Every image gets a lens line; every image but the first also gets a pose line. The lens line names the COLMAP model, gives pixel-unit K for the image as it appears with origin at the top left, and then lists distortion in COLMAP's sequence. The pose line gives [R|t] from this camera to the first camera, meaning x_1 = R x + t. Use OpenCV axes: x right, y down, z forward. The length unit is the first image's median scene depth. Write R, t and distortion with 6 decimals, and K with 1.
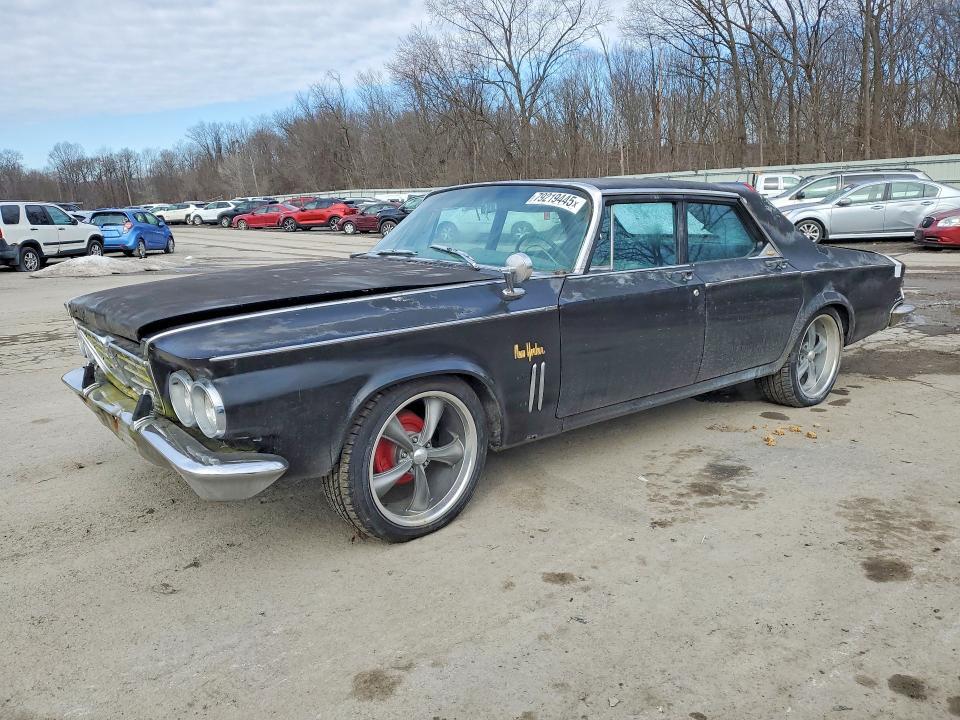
lens RADIAL K [[738.6, 0, 478.9], [0, 738.6, 354.9], [0, 0, 1]] dist [0.020379, -0.002776]
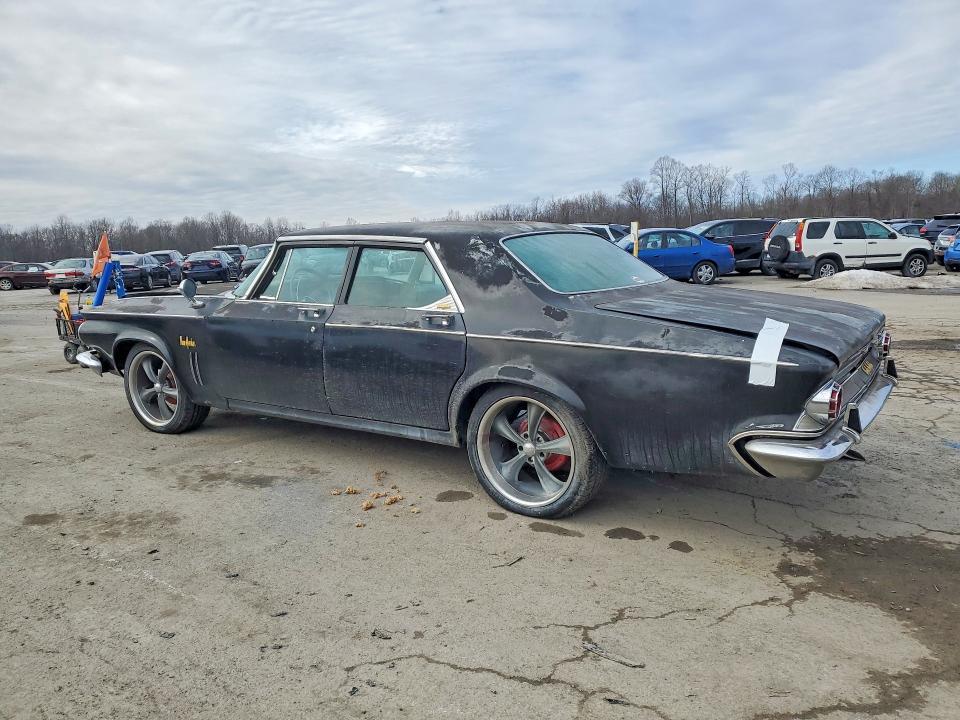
lens RADIAL K [[738.6, 0, 476.3], [0, 738.6, 363.4], [0, 0, 1]] dist [0.020379, -0.002776]
pose [[0.281068, 0.171210, -0.944292, 0.315263], [-0.167869, 0.977559, 0.127276, -0.048087], [0.944892, 0.122744, 0.303502, 0.201161]]
